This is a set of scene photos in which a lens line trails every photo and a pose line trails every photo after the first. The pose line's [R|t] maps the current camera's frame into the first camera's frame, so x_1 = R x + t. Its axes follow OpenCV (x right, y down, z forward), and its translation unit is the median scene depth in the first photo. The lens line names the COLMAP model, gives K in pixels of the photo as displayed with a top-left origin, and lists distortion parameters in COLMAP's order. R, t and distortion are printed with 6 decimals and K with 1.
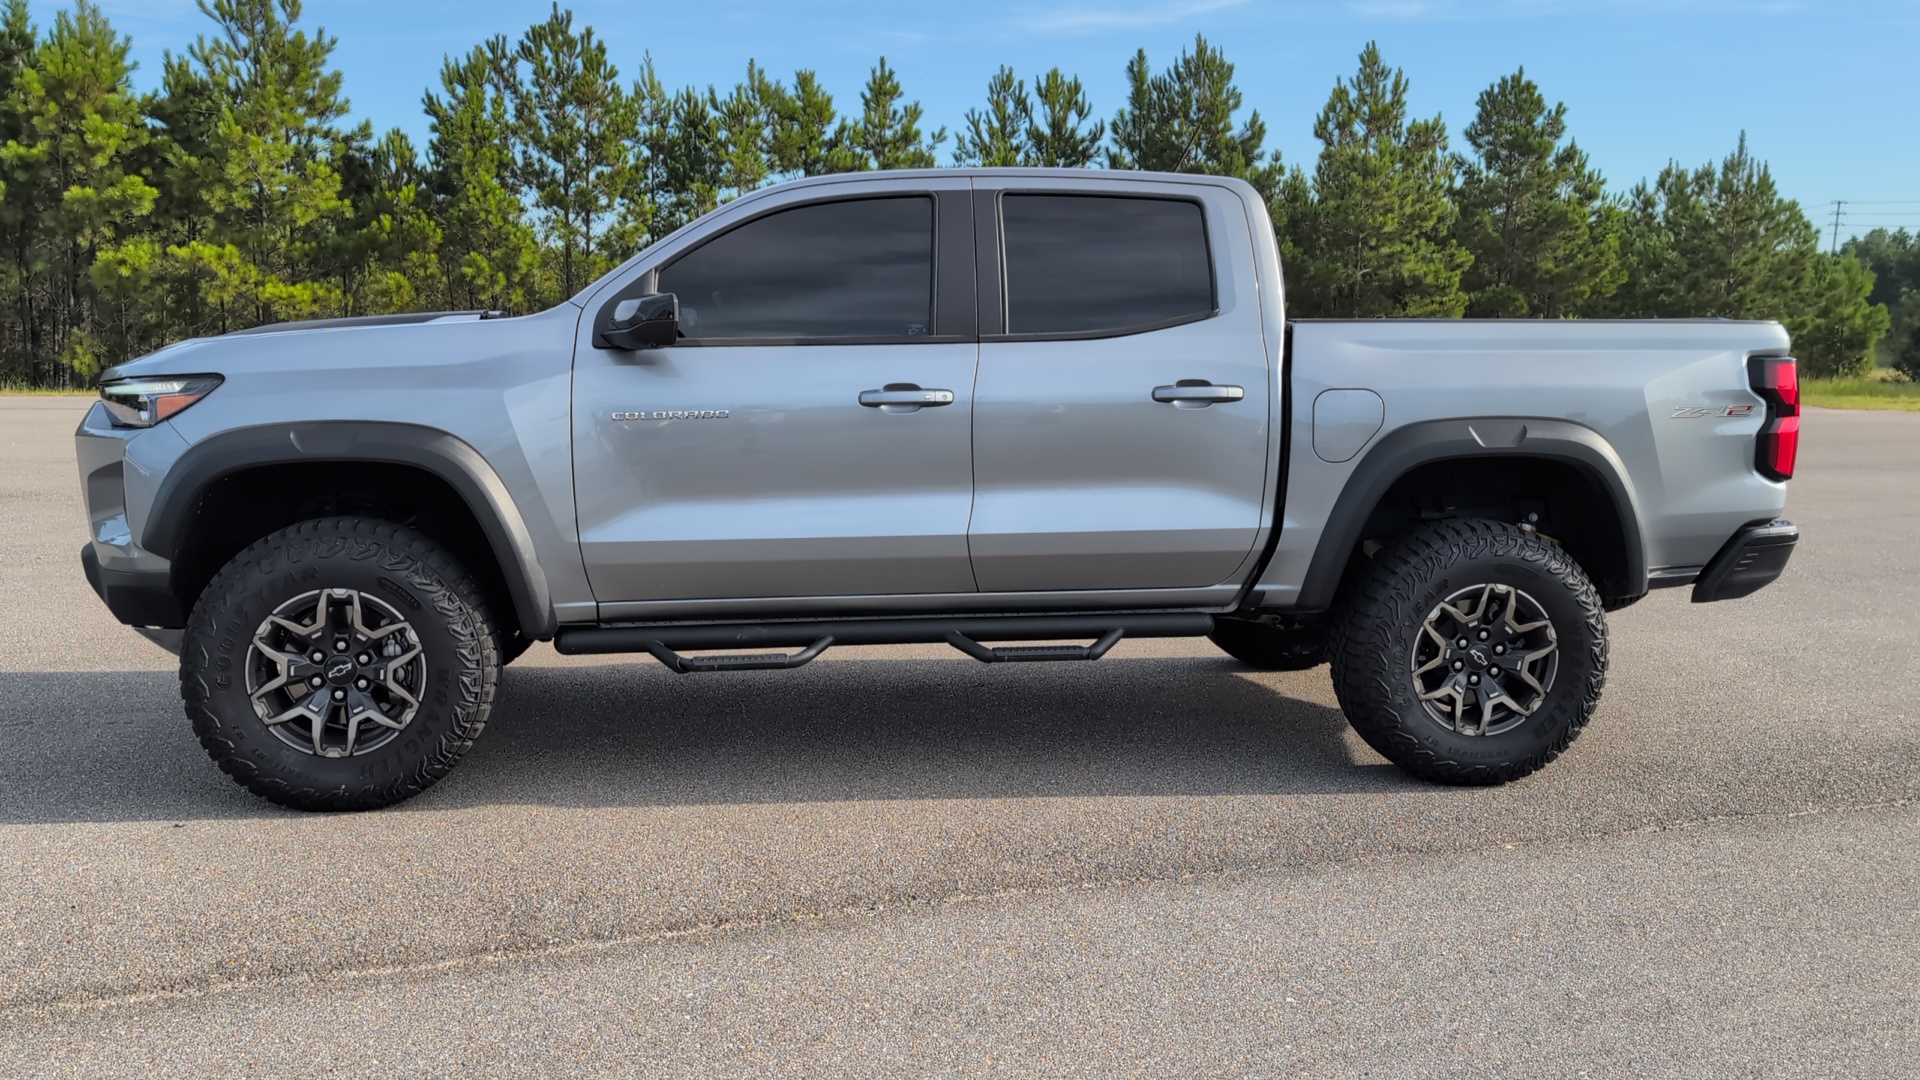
lens RADIAL K [[1600.6, 0, 944.1], [0, 1600.6, 553.7], [0, 0, 1]] dist [0.024274, -0.037454]
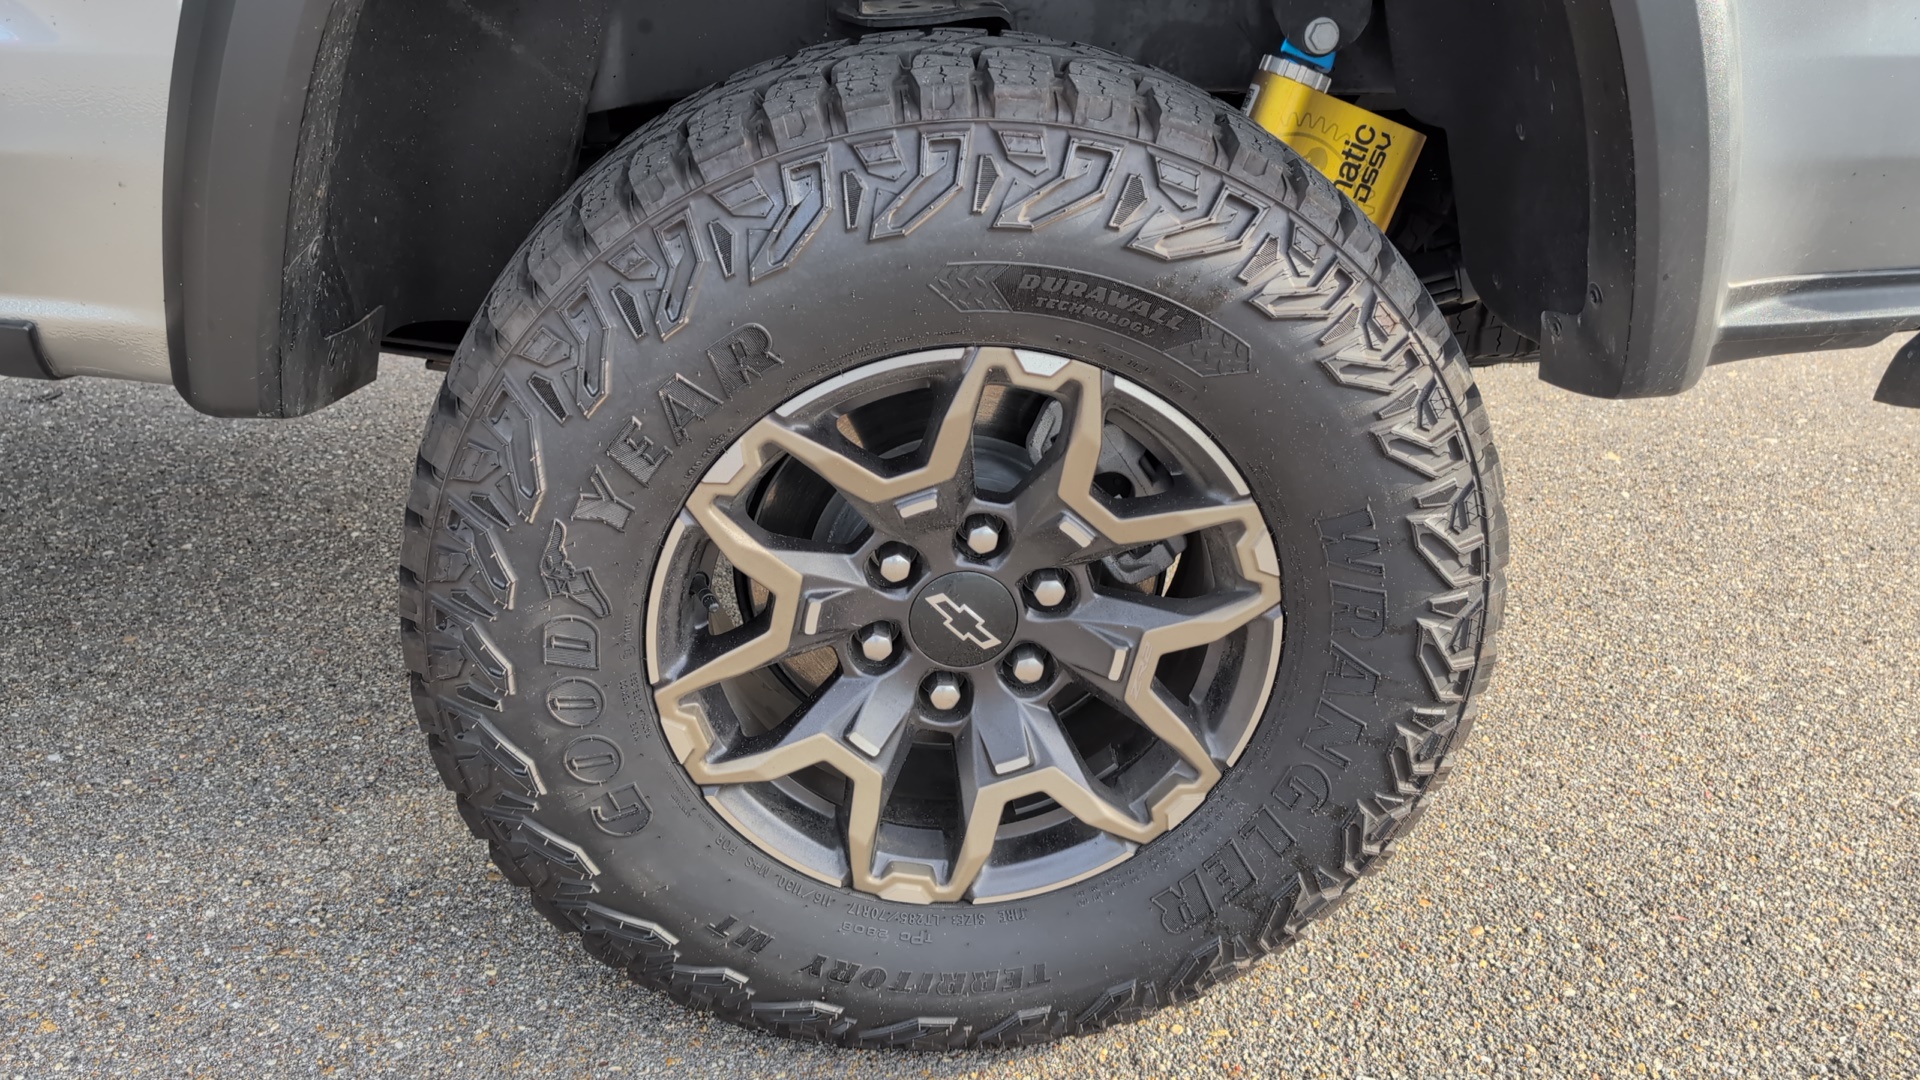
lens RADIAL K [[1600.6, 0, 952.3], [0, 1600.6, 529.3], [0, 0, 1]] dist [0.024274, -0.037454]
pose [[0.997329, 0.057181, -0.045454, 0.051837], [-0.040339, 0.949915, 0.309894, -0.003943], [0.060898, -0.307232, 0.949684, 0.116353]]
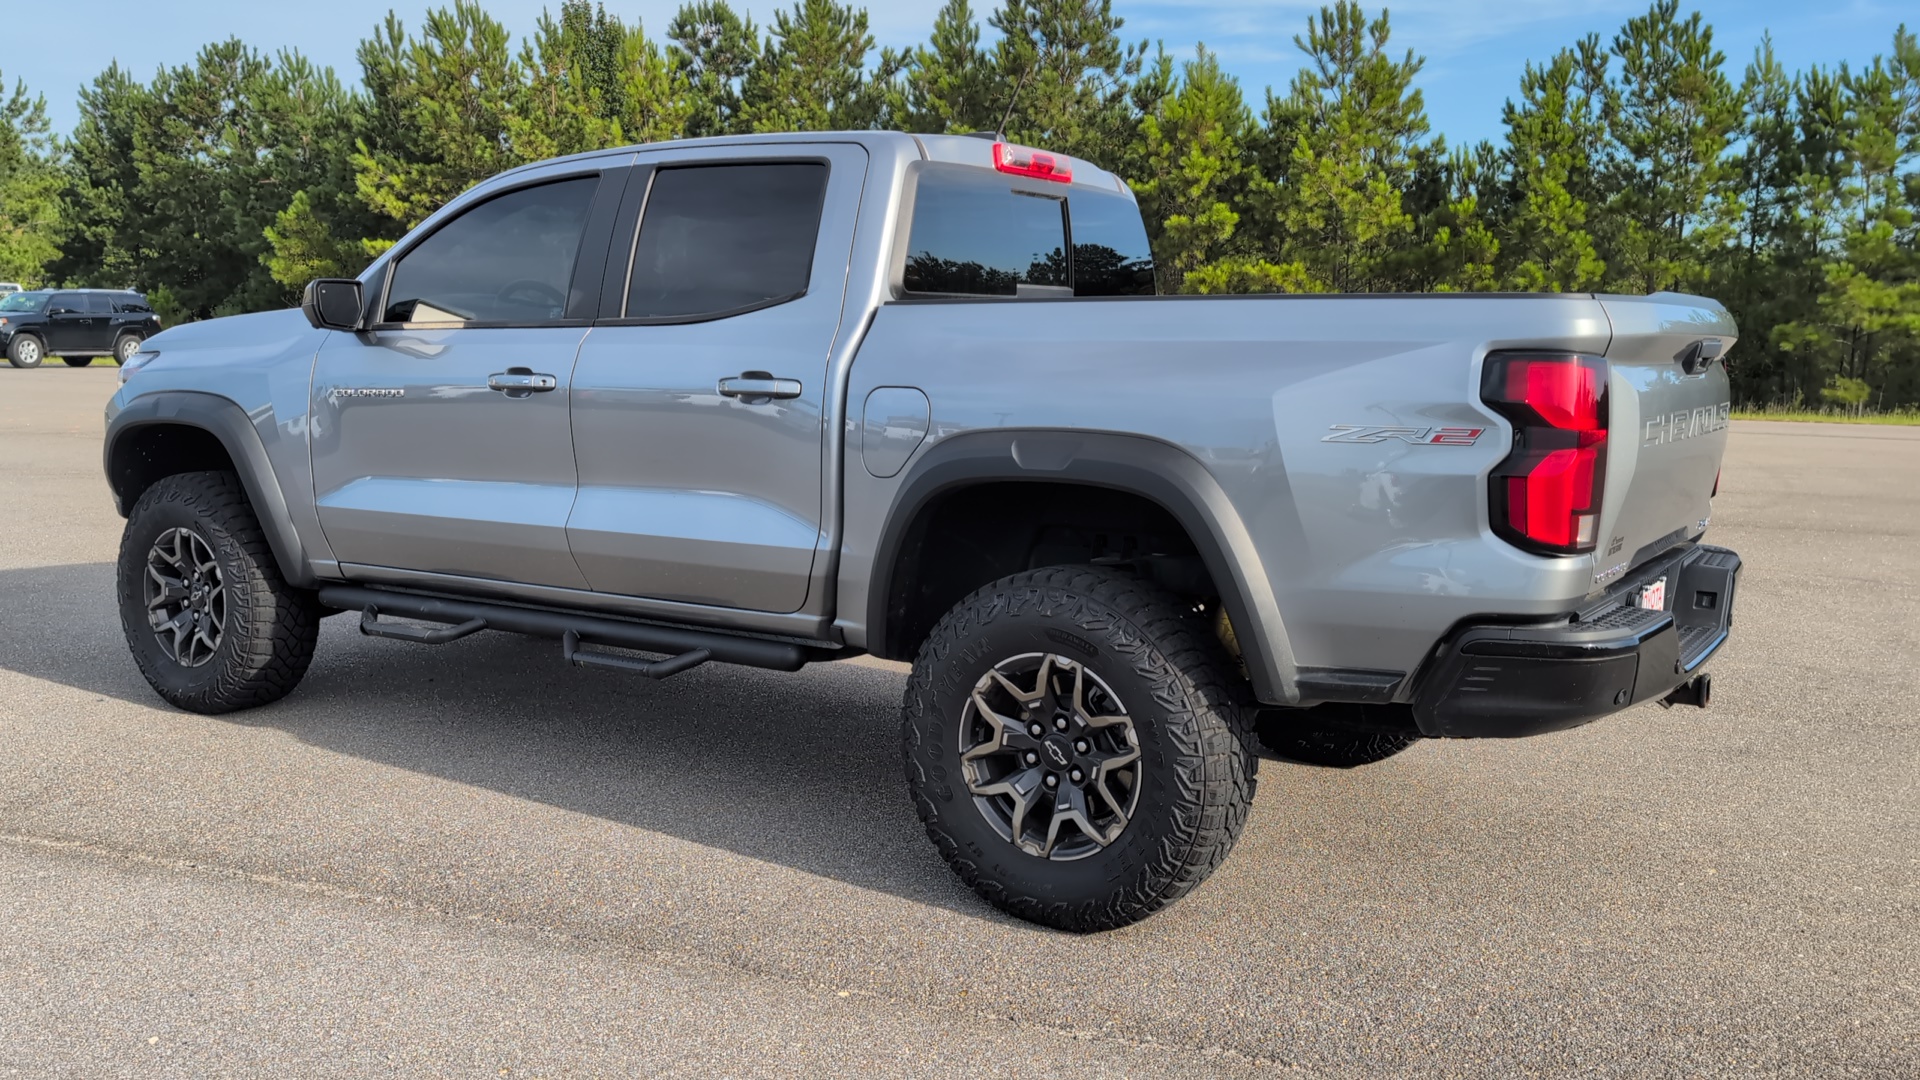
lens RADIAL K [[1600.6, 0, 964.0], [0, 1600.6, 547.1], [0, 0, 1]] dist [0.024274, -0.037454]
pose [[0.745536, 0.086772, -0.660793, 0.118433], [-0.095873, 0.995139, 0.022508, -0.006422], [0.659534, 0.046571, 0.750231, 0.062625]]
